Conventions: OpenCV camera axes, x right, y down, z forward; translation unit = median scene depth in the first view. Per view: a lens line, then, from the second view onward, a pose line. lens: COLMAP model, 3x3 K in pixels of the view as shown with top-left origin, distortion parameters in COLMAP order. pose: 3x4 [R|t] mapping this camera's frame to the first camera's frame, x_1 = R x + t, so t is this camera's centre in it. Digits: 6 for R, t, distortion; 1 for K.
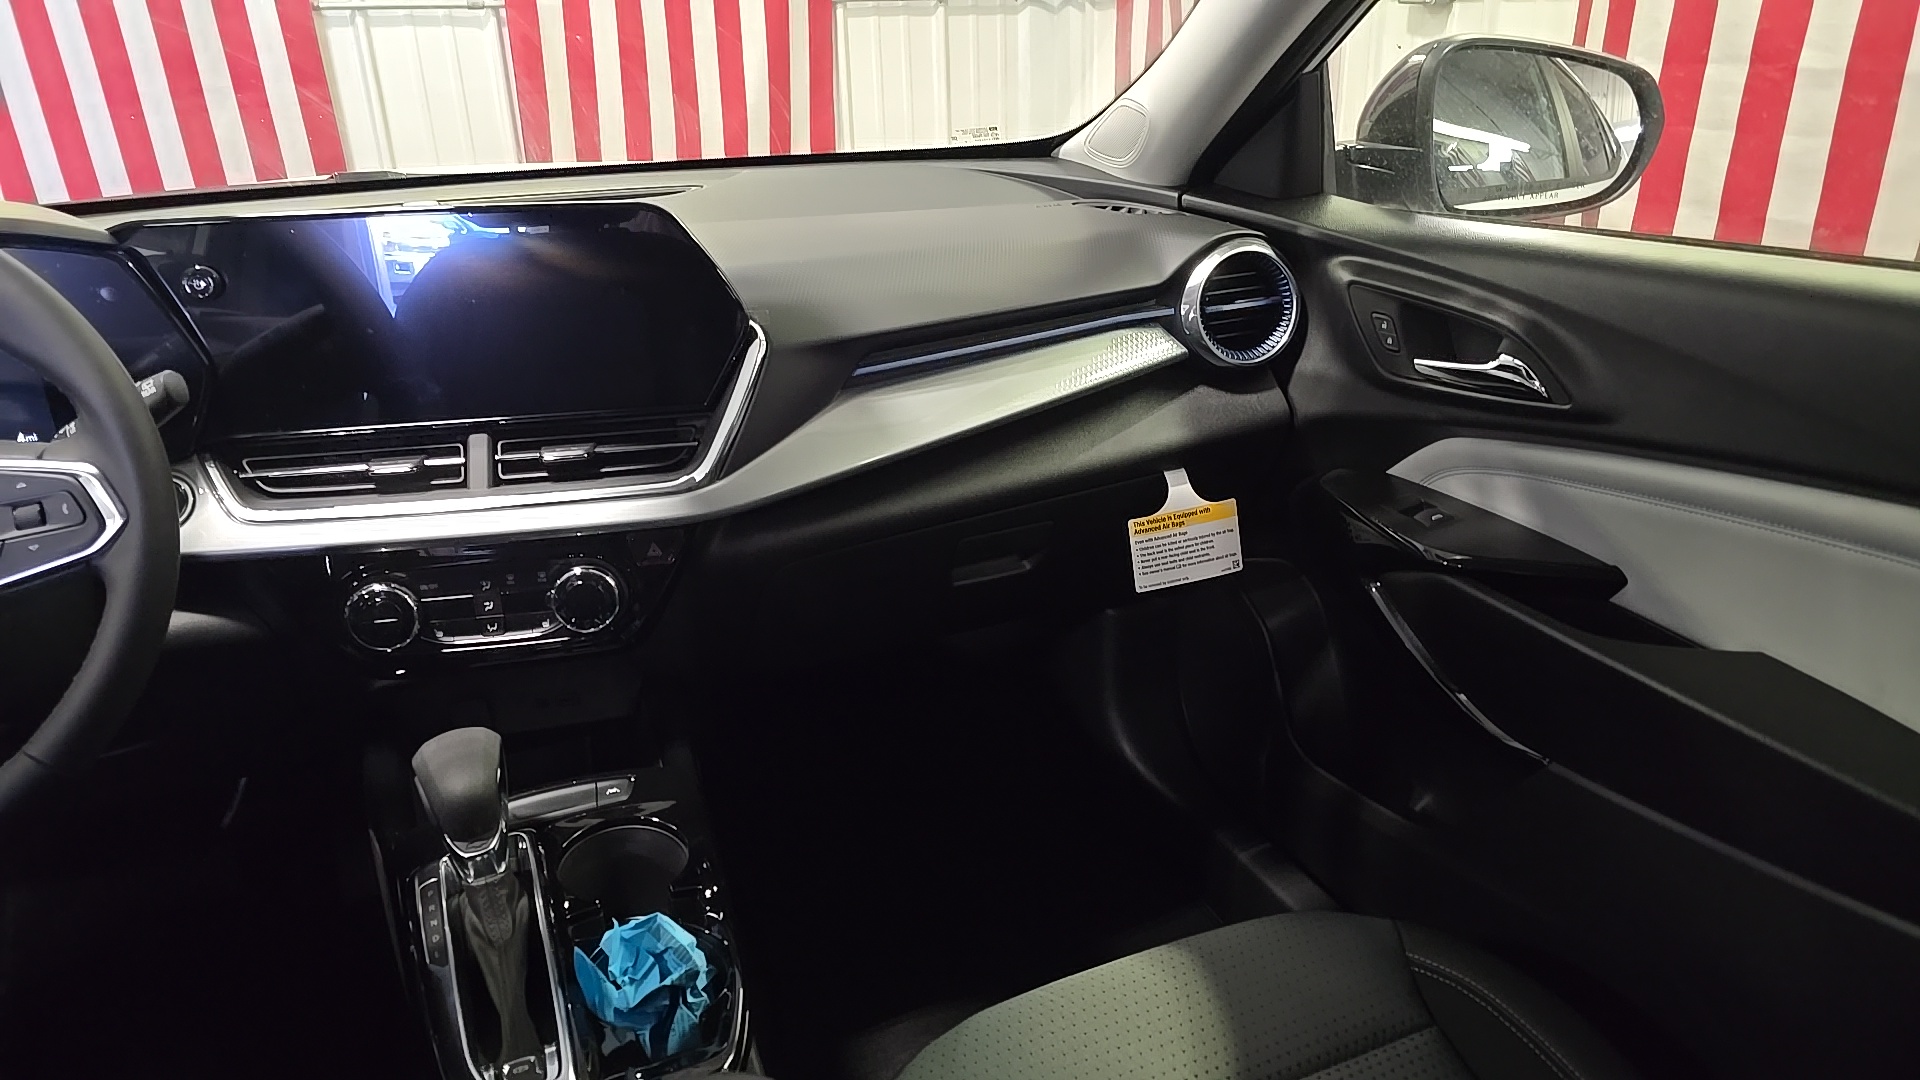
lens RADIAL K [[1274.0, 0, 969.4], [0, 1274.0, 547.8], [0, 0, 1]] dist [0.050293, -0.040901]
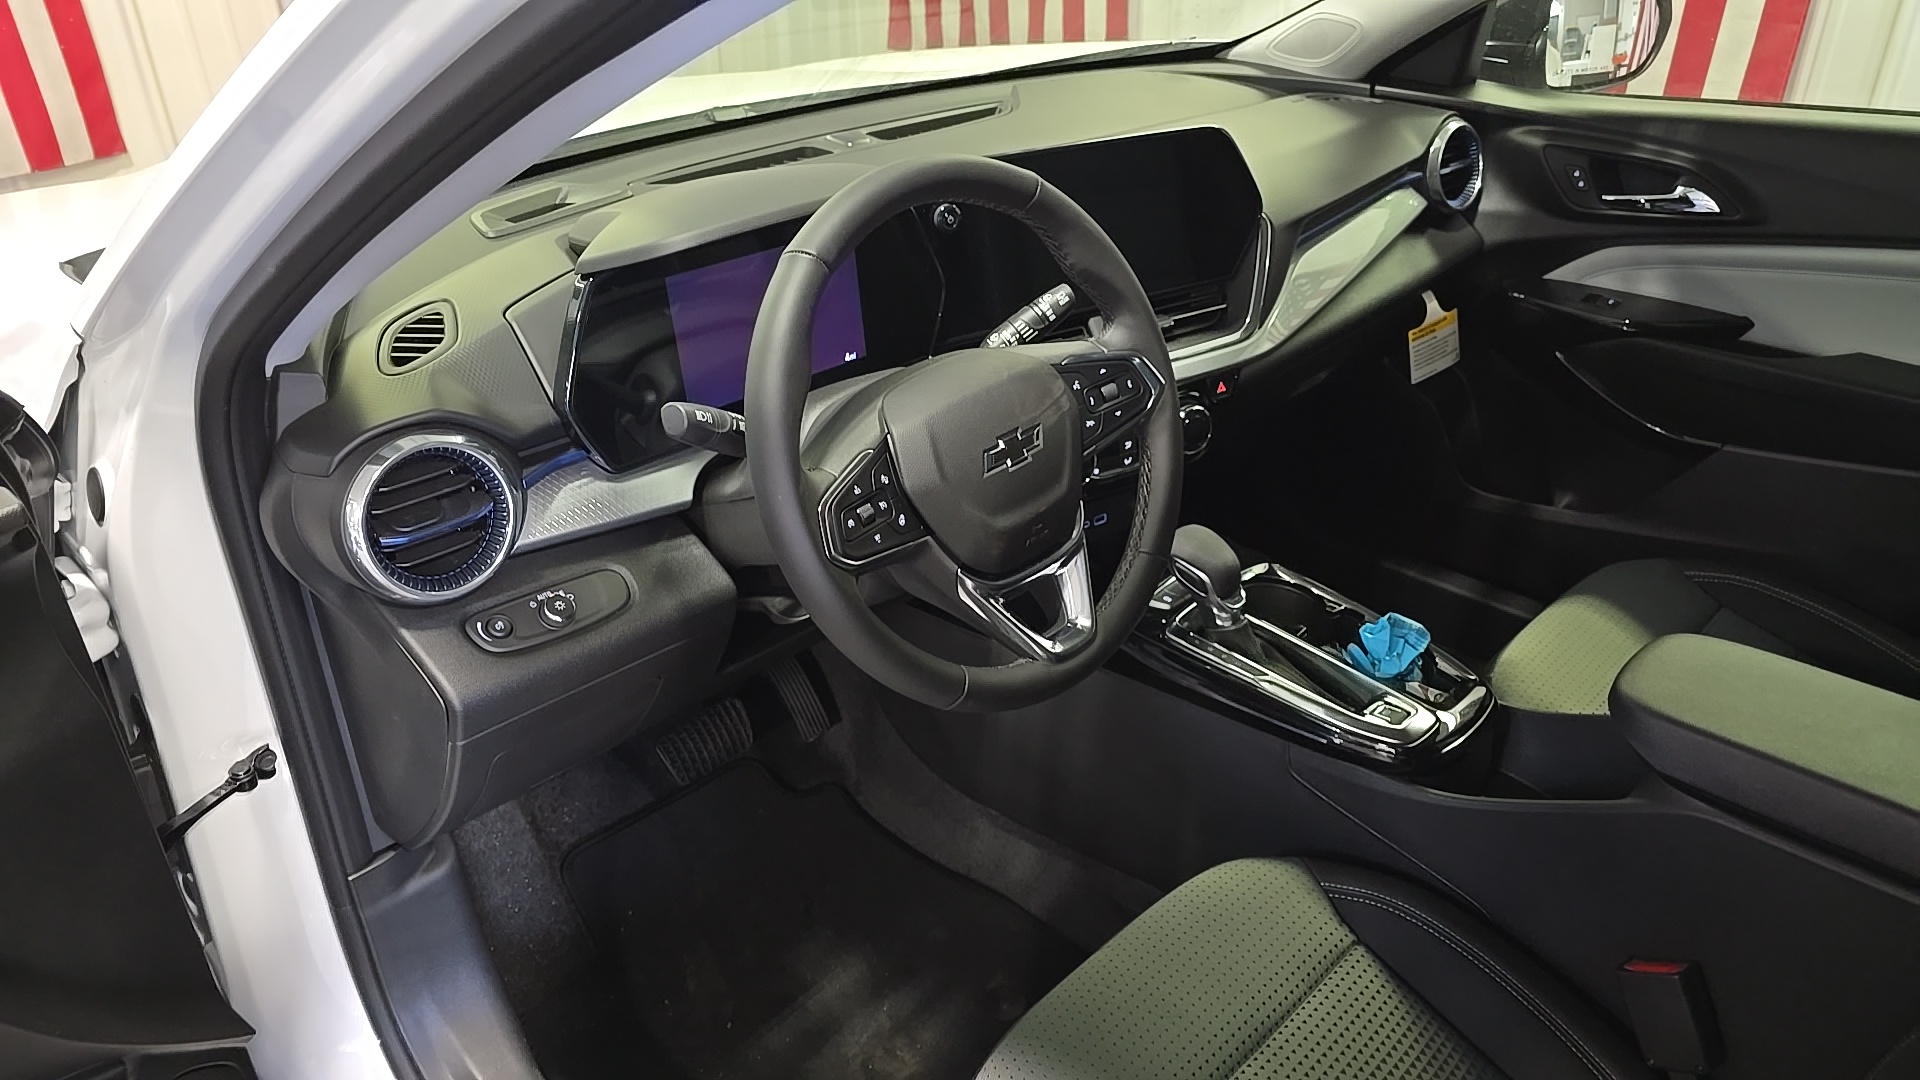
lens RADIAL K [[1274.0, 0, 950.2], [0, 1274.0, 547.7], [0, 0, 1]] dist [0.050293, -0.040901]
pose [[0.931703, -0.171697, 0.320079, -0.980914], [0.138514, 0.982582, 0.123883, -0.038741], [-0.335774, -0.071086, 0.939256, -0.188029]]
